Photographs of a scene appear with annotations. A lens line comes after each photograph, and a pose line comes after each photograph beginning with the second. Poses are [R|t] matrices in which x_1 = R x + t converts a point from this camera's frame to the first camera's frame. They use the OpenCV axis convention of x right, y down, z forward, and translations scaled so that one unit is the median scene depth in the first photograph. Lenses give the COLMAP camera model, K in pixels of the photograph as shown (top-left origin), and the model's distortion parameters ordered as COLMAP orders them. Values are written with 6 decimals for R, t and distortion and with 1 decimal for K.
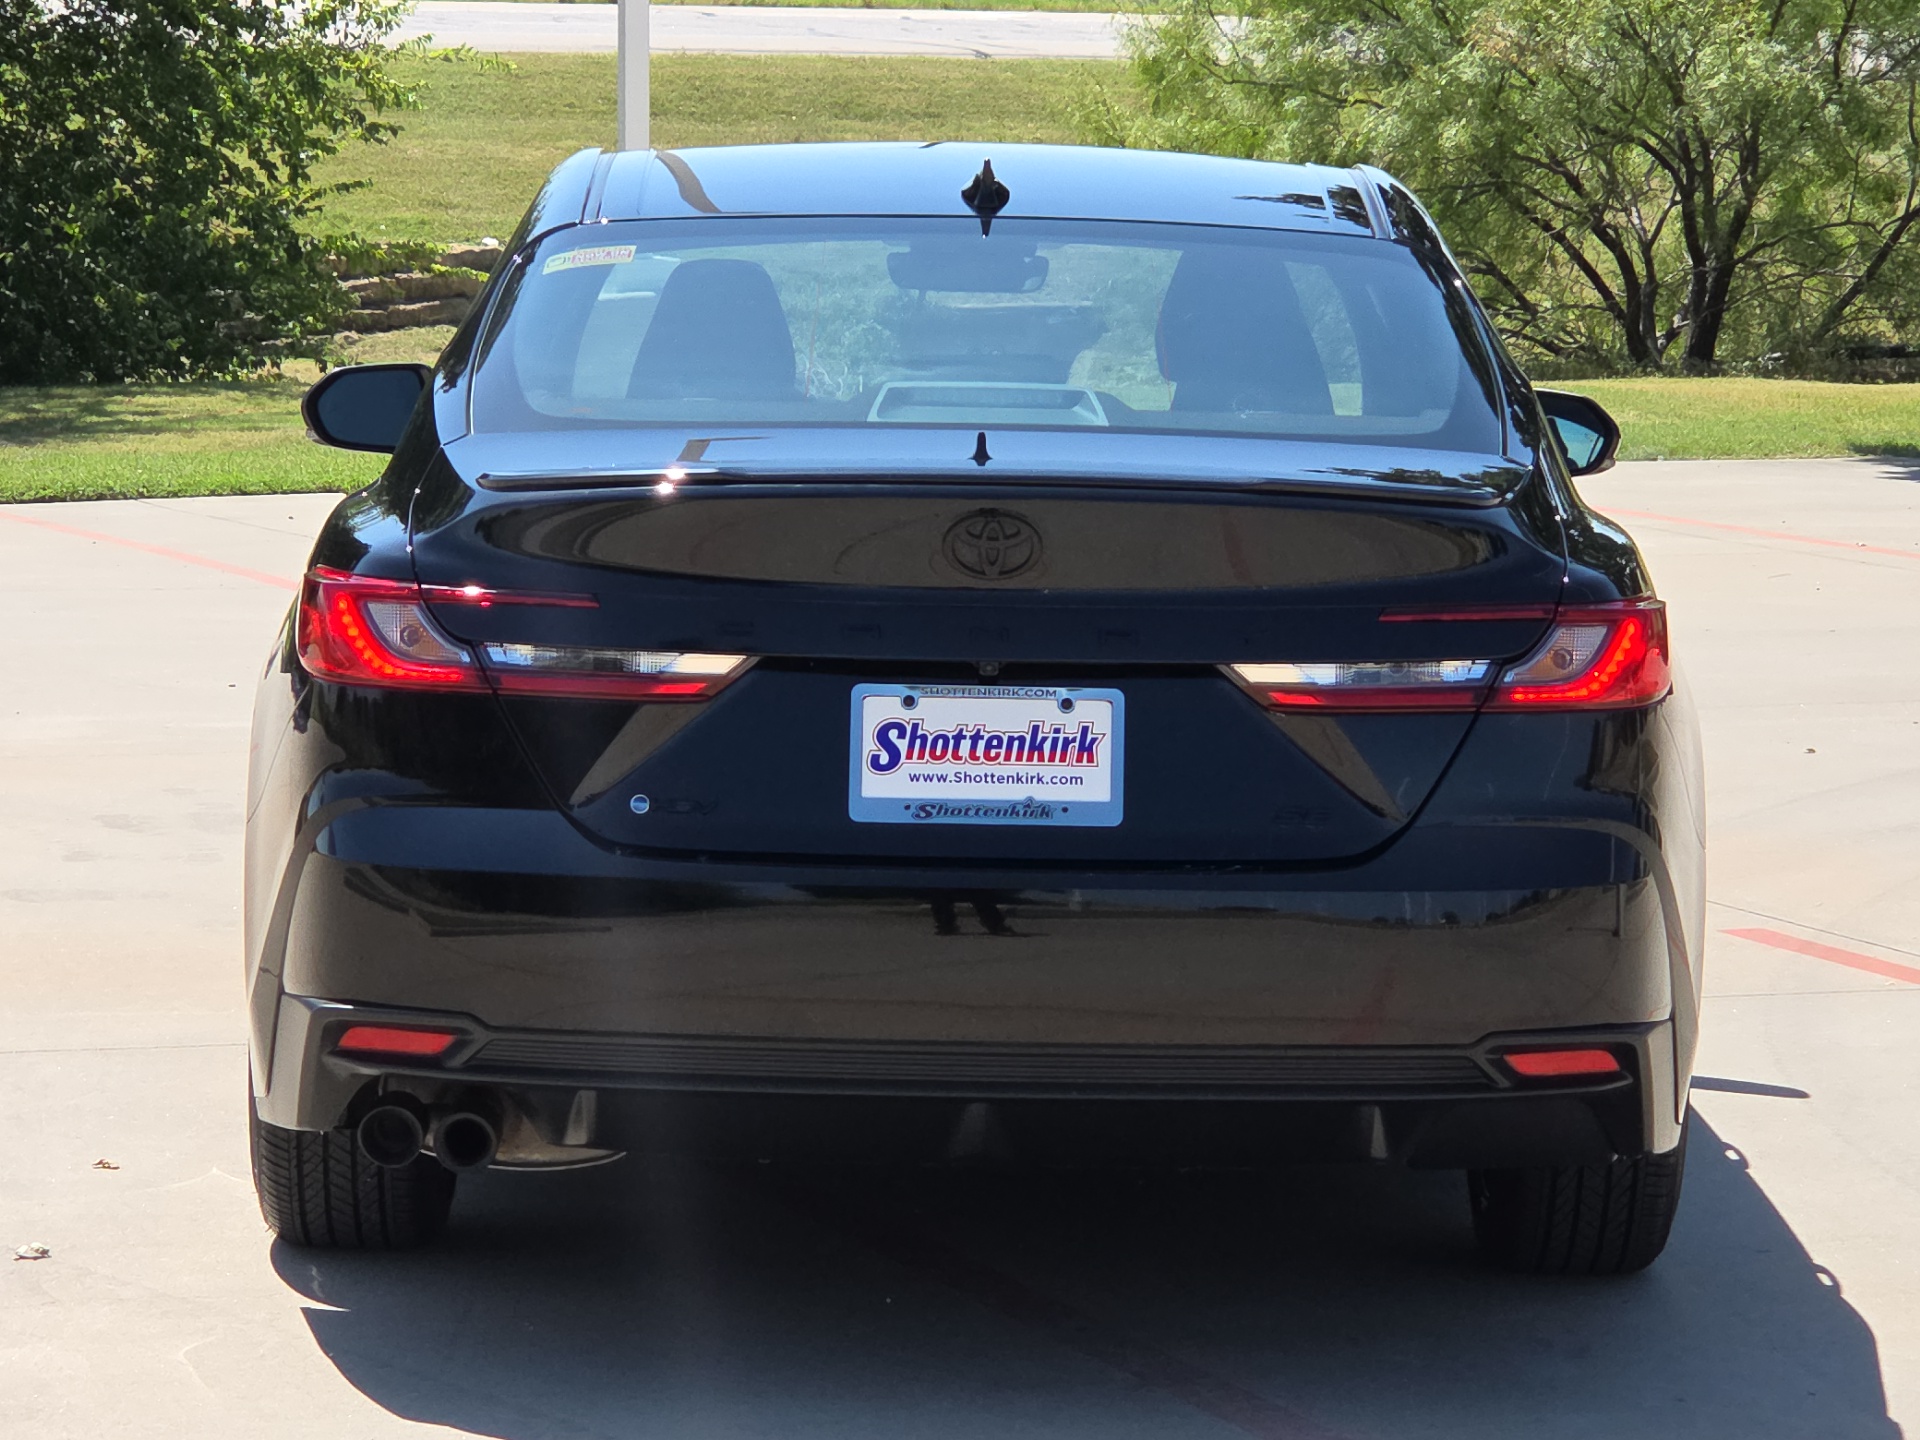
lens RADIAL K [[4773.5, 0, 956.5], [0, 4773.5, 721.8], [0, 0, 1]] dist [-0.201890, 0.000000]
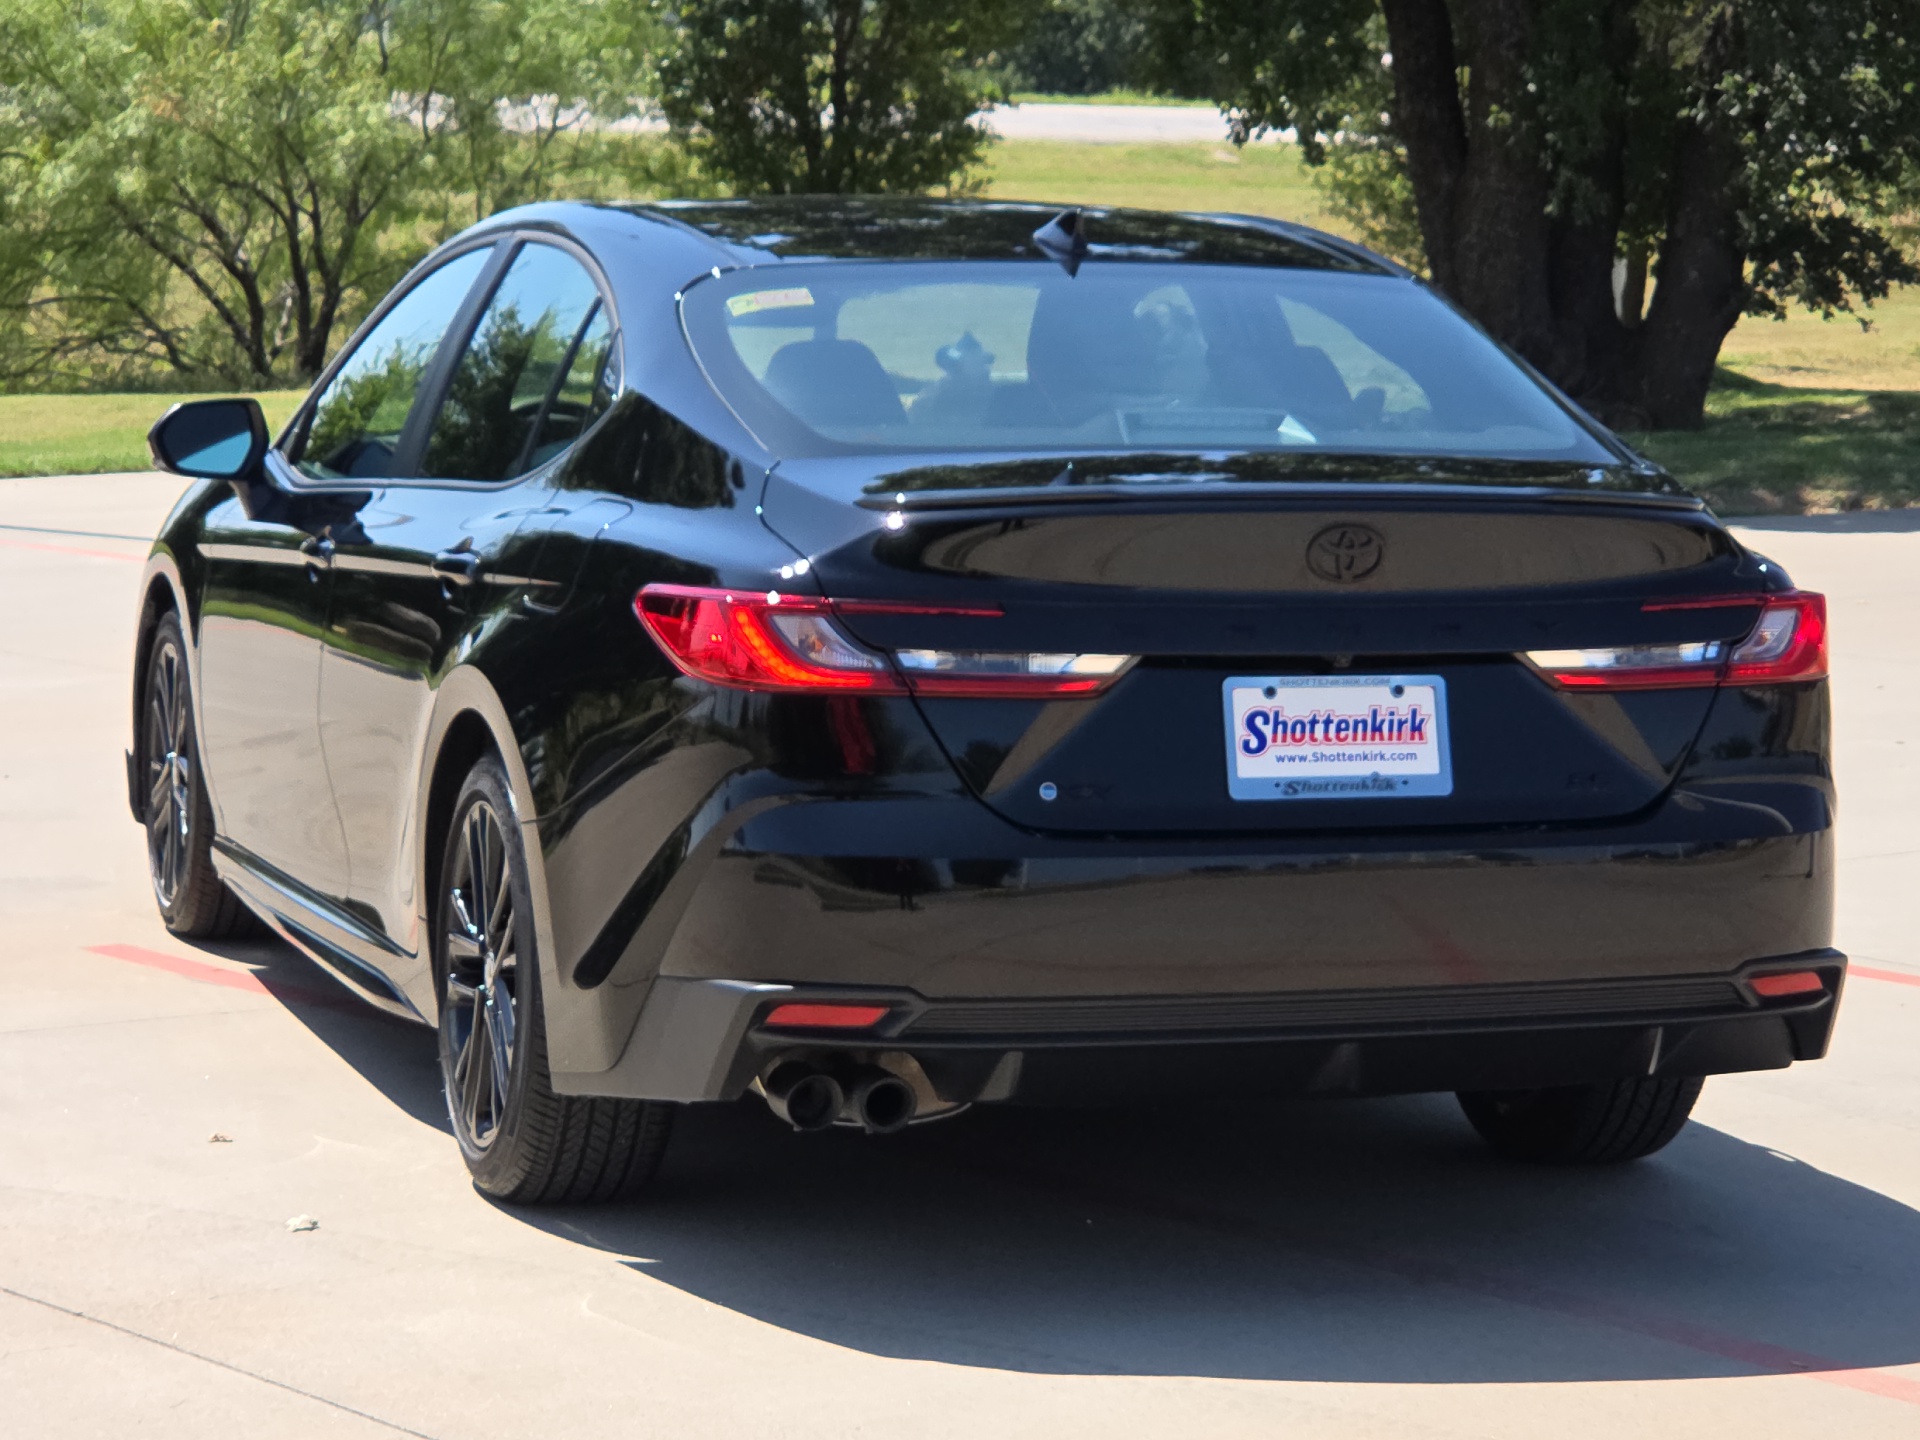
lens RADIAL K [[4205.6, 0, 967.0], [0, 4205.6, 720.5], [0, 0, 1]] dist [0.158279, 0.000000]
pose [[0.952372, -0.031263, 0.303333, -0.381045], [0.030615, 0.999507, 0.006892, -0.006530], [-0.303399, 0.002723, 0.952860, 0.069380]]
